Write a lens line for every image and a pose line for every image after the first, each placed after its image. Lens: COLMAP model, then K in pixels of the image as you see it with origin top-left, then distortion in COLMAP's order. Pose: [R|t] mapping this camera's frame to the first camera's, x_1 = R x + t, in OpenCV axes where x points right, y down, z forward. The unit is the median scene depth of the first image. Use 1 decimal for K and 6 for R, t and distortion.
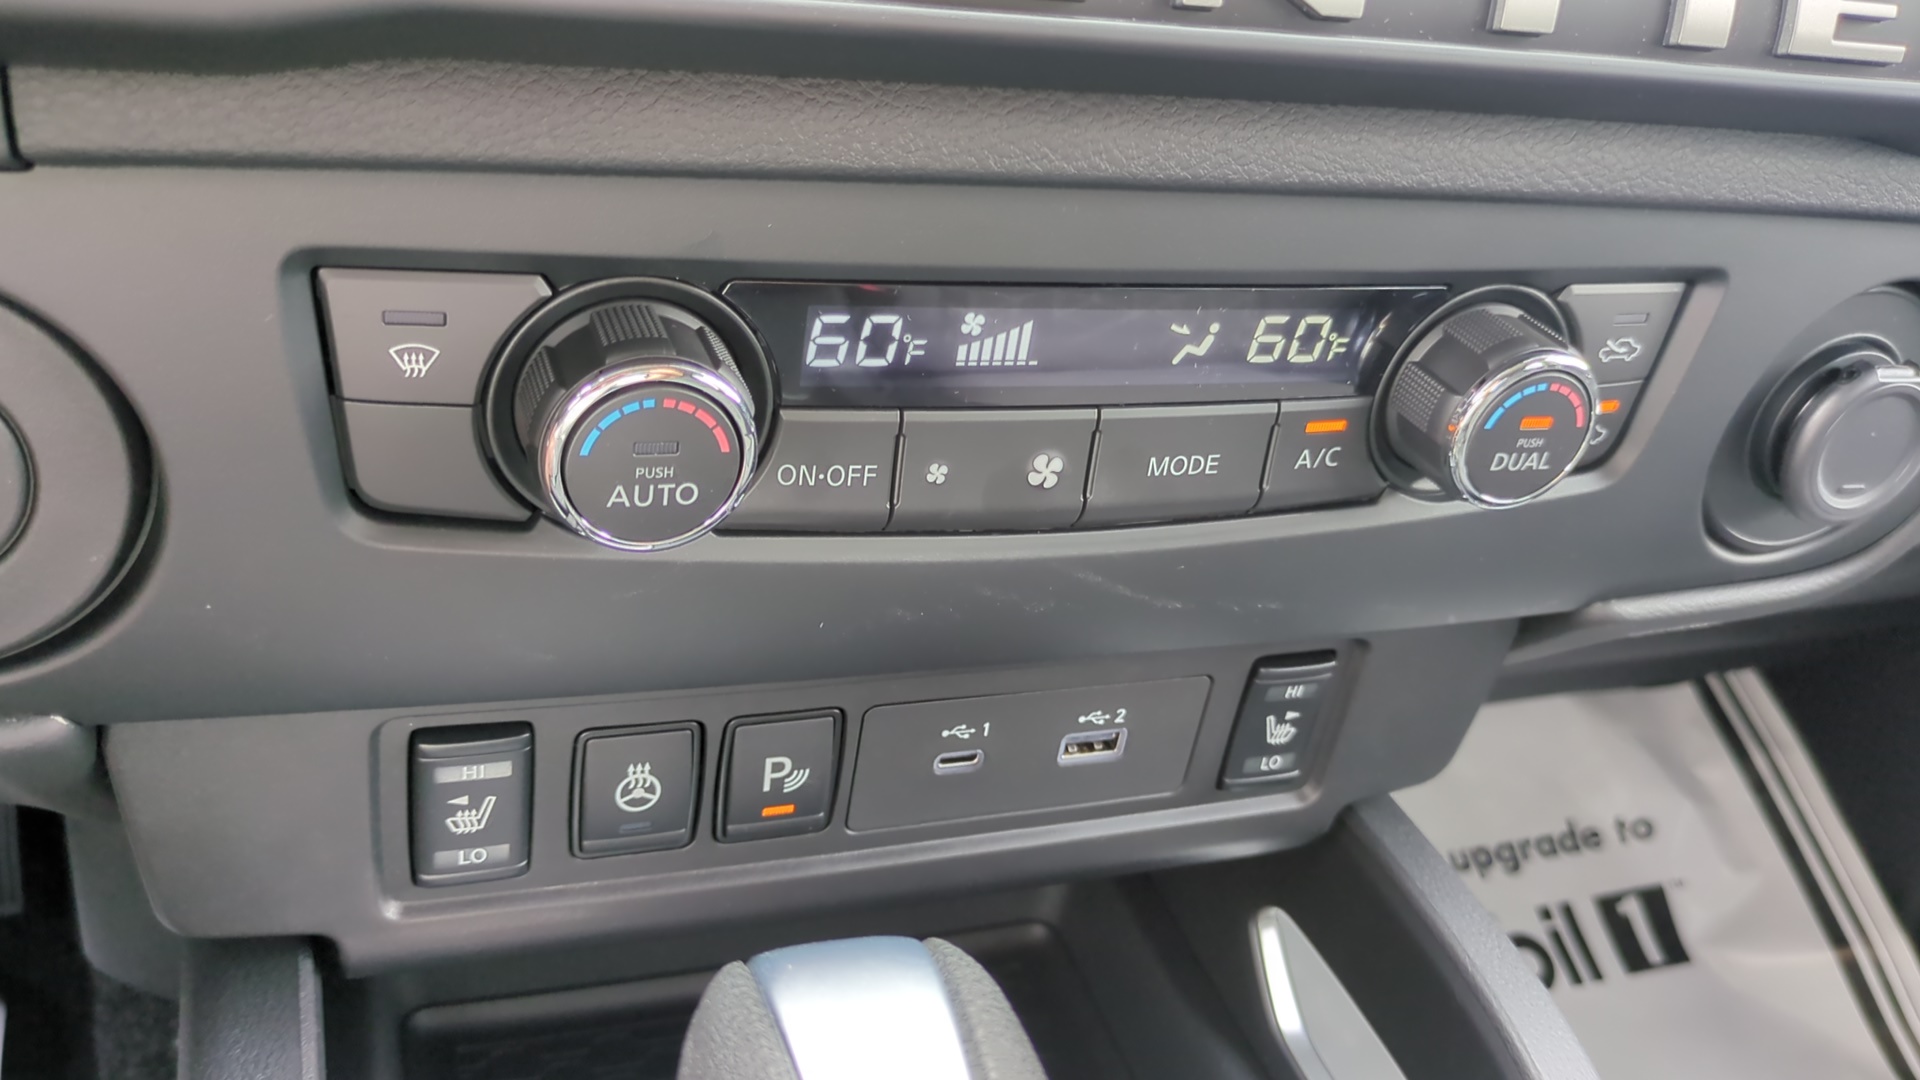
lens RADIAL K [[1689.0, 0, 945.1], [0, 1689.0, 533.3], [0, 0, 1]] dist [0.059139, -0.064690]
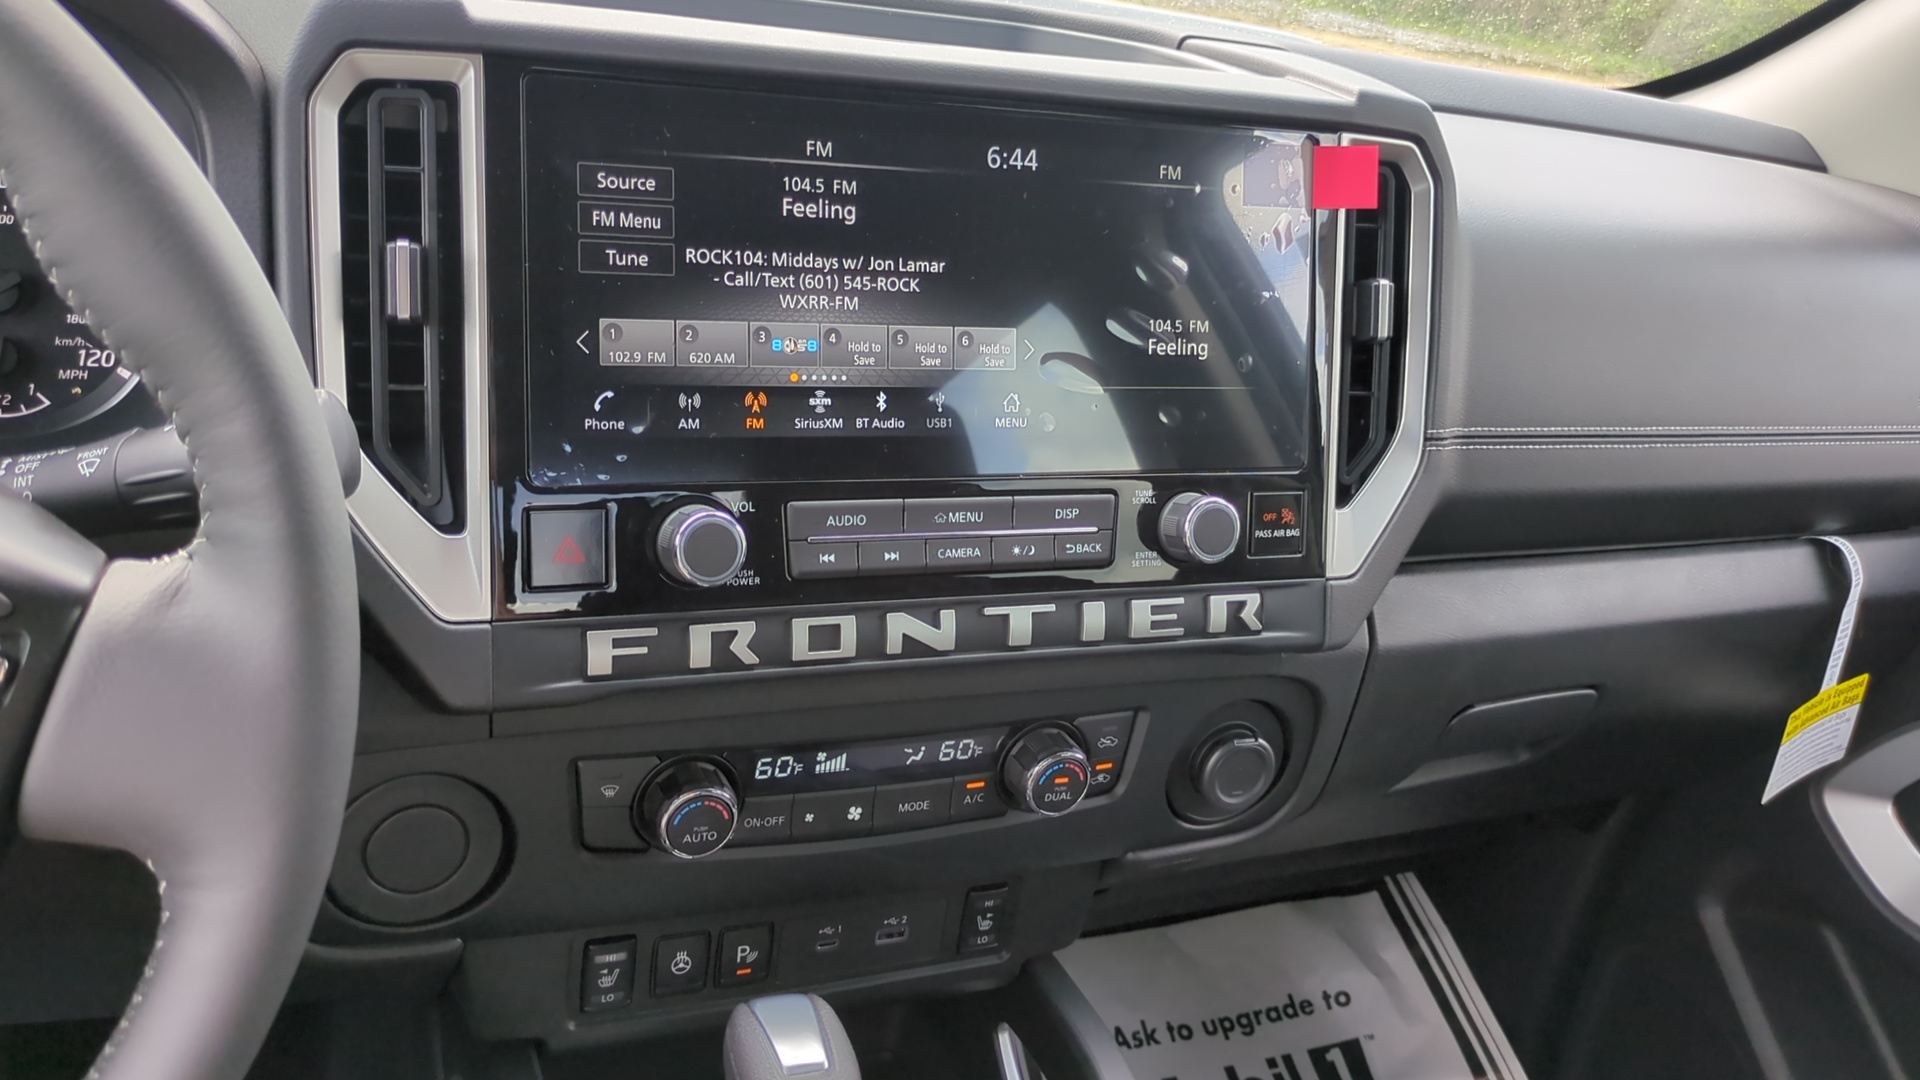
lens RADIAL K [[1689.0, 0, 951.3], [0, 1689.0, 515.9], [0, 0, 1]] dist [0.059139, -0.064690]
pose [[0.997346, -0.039455, 0.061189, 0.059569], [0.048180, 0.987755, -0.148386, -0.082273], [-0.054585, 0.150940, 0.987035, -1.319075]]
